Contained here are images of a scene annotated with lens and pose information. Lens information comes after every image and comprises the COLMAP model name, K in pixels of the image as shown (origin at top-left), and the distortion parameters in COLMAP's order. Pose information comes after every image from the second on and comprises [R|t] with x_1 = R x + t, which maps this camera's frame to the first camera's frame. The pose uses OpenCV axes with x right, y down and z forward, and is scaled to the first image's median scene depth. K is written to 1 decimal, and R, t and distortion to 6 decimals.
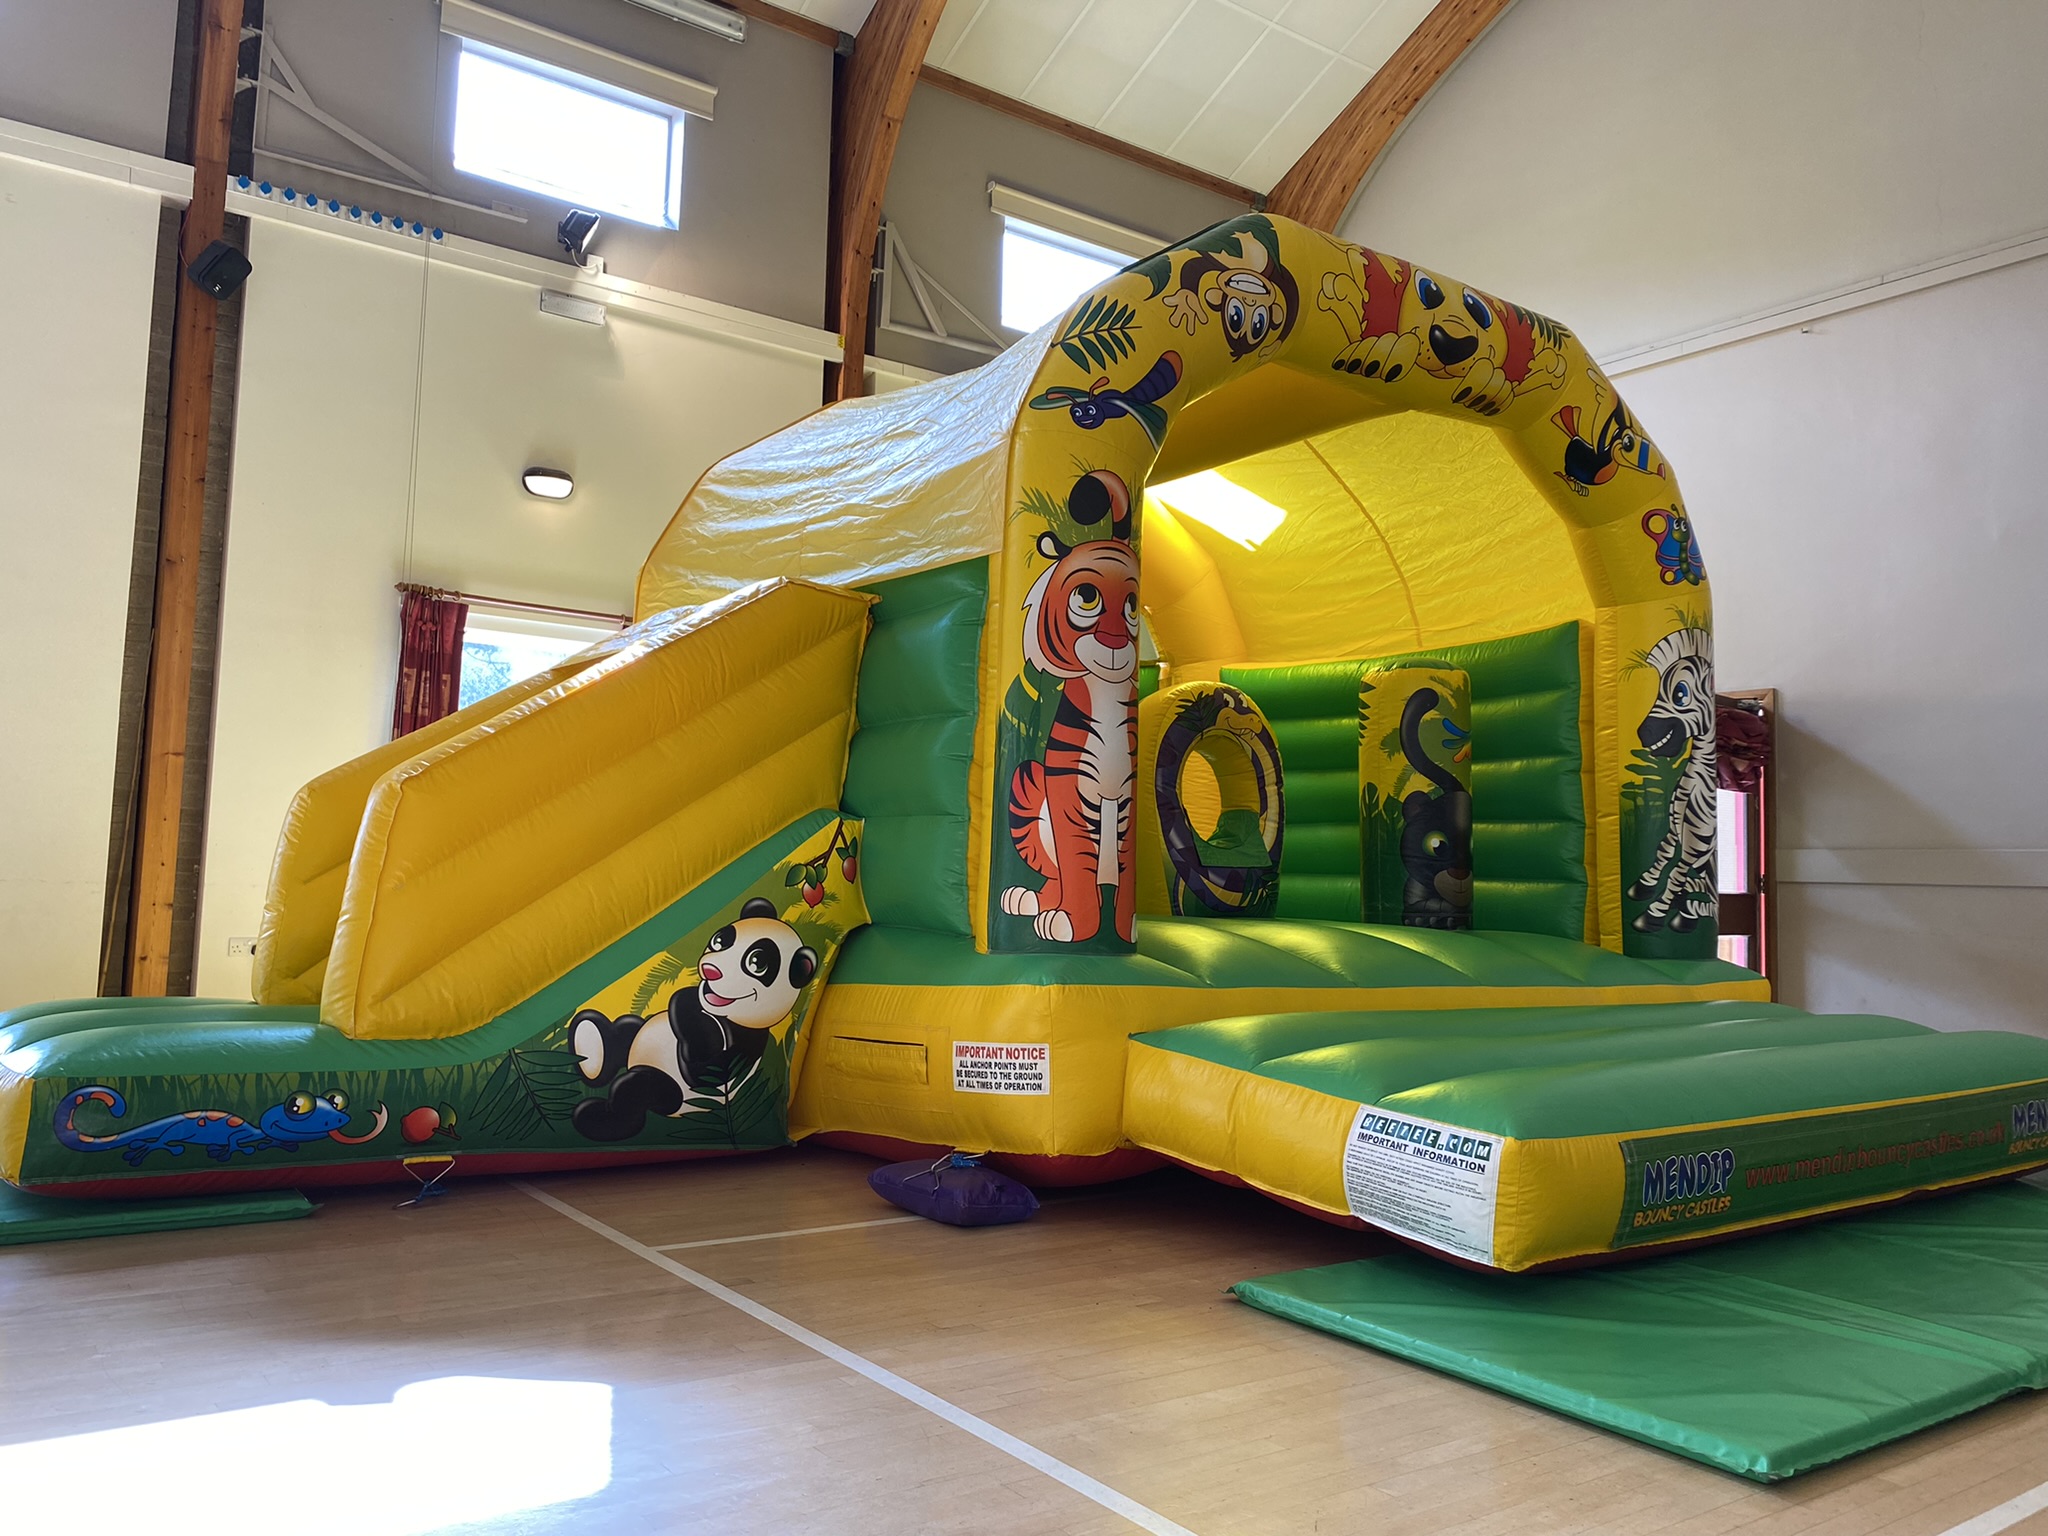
lens RADIAL K [[1549.6, 0, 1005.8], [0, 1549.6, 765.7], [0, 0, 1]] dist [0.015193, 0.000683]
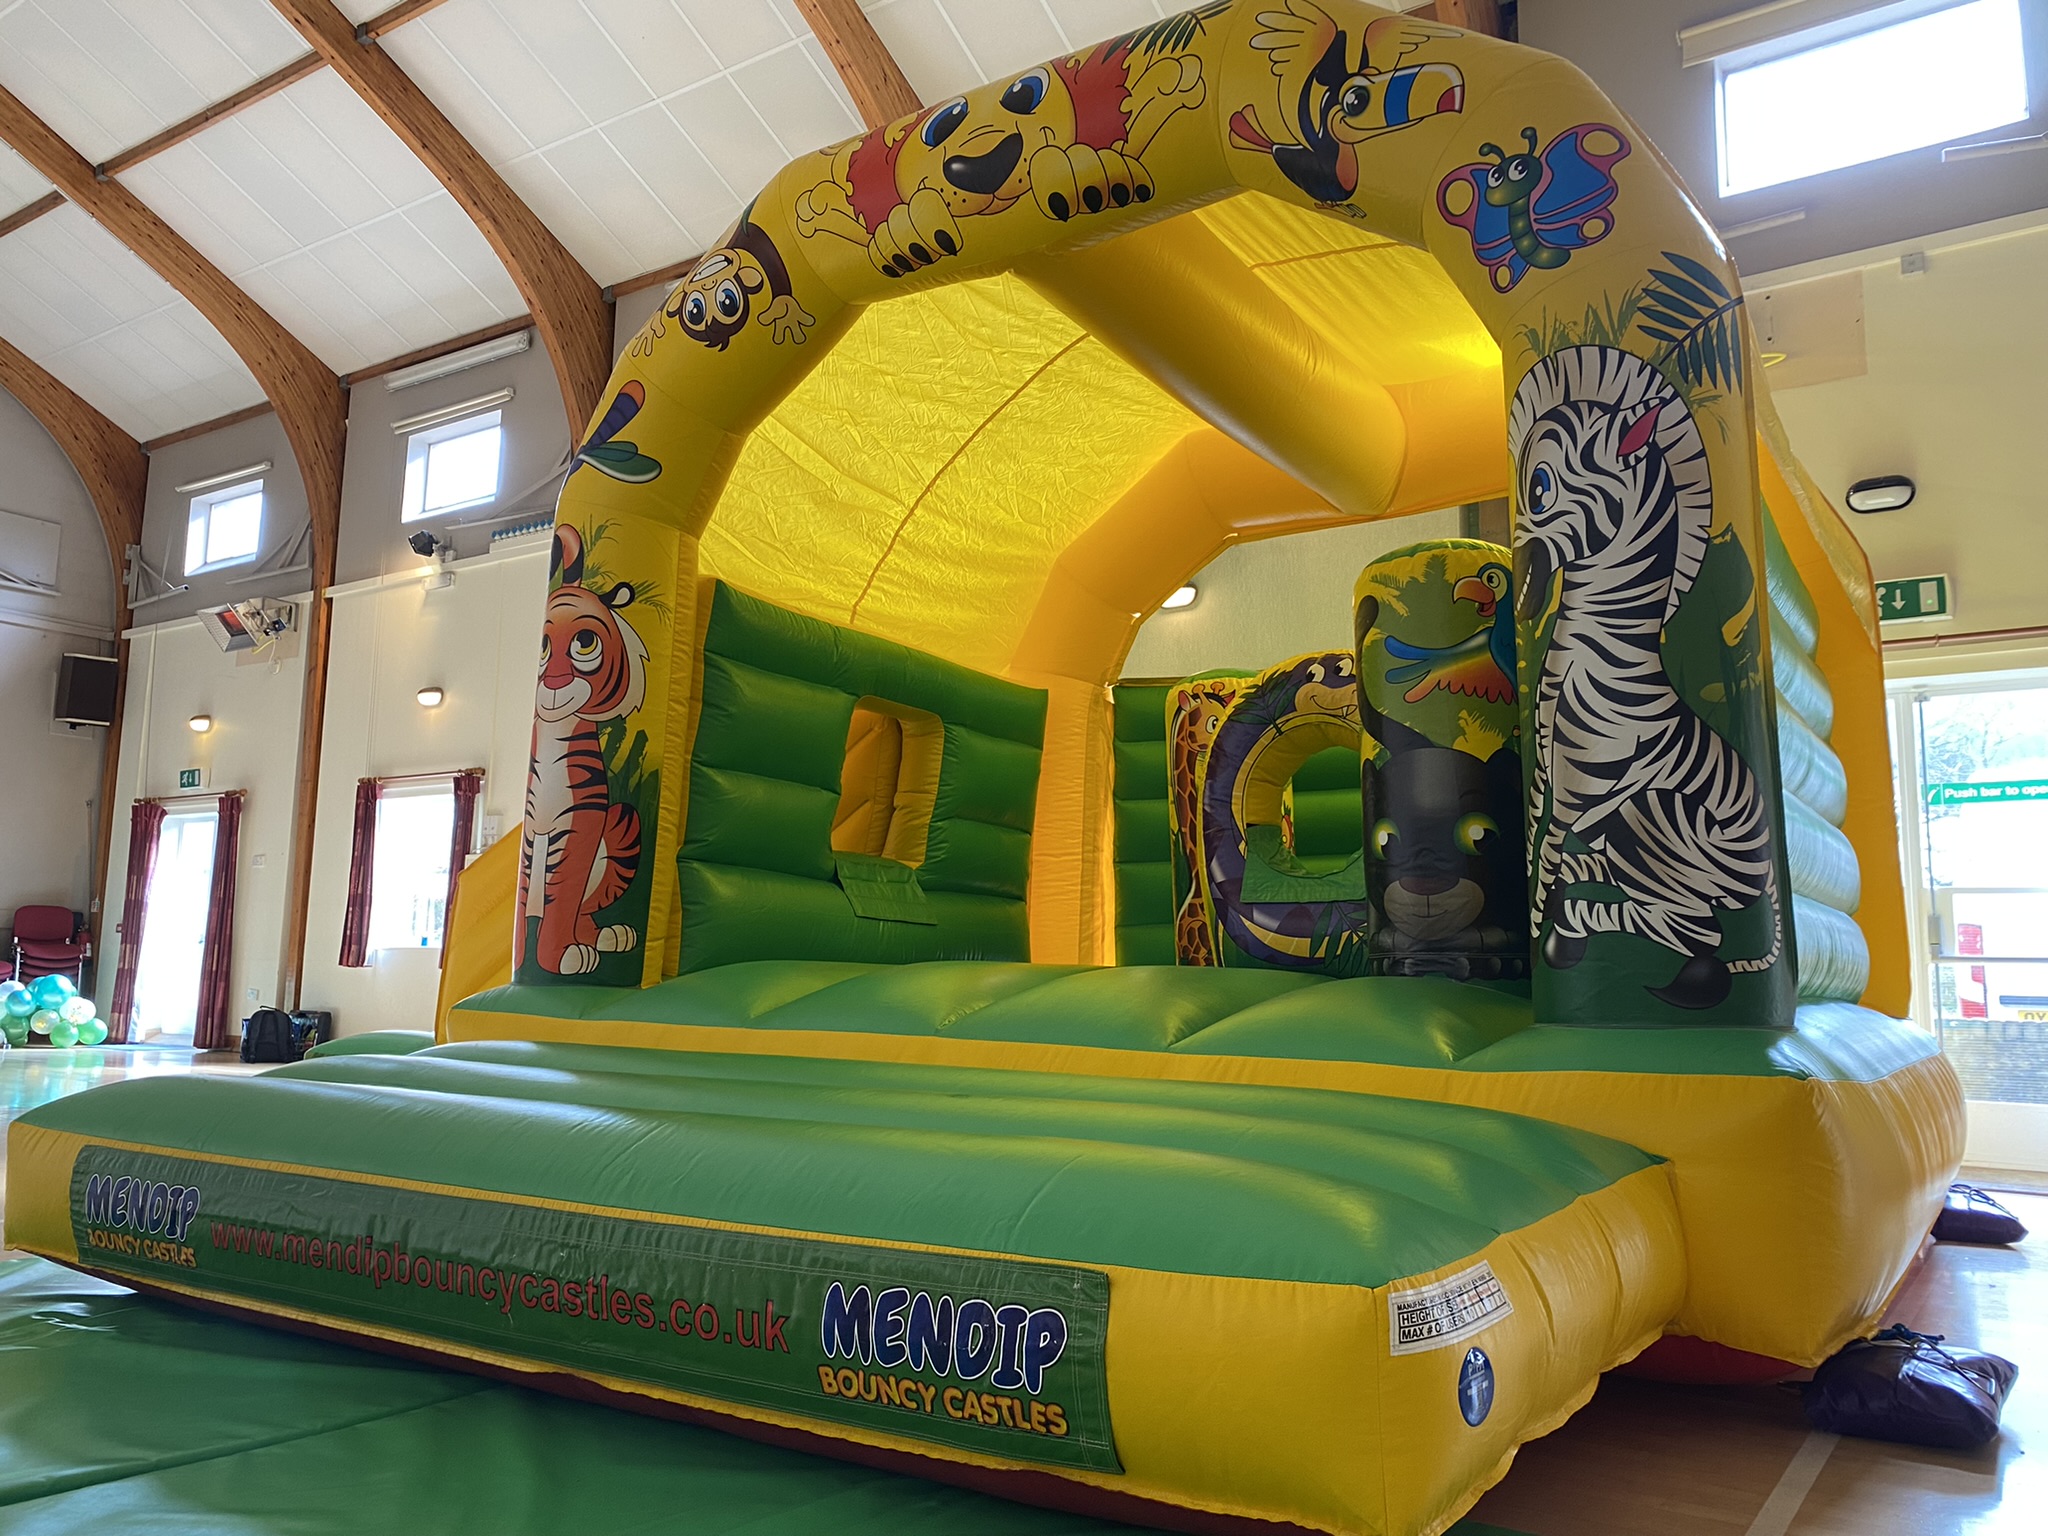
lens RADIAL K [[1549.6, 0, 1018.7], [0, 1549.6, 770.5], [0, 0, 1]] dist [0.015193, 0.000683]
pose [[0.350004, -0.149151, -0.924798, 0.830274], [0.061409, 0.988772, -0.136228, 0.101903], [0.934733, -0.009110, 0.355233, 0.669217]]
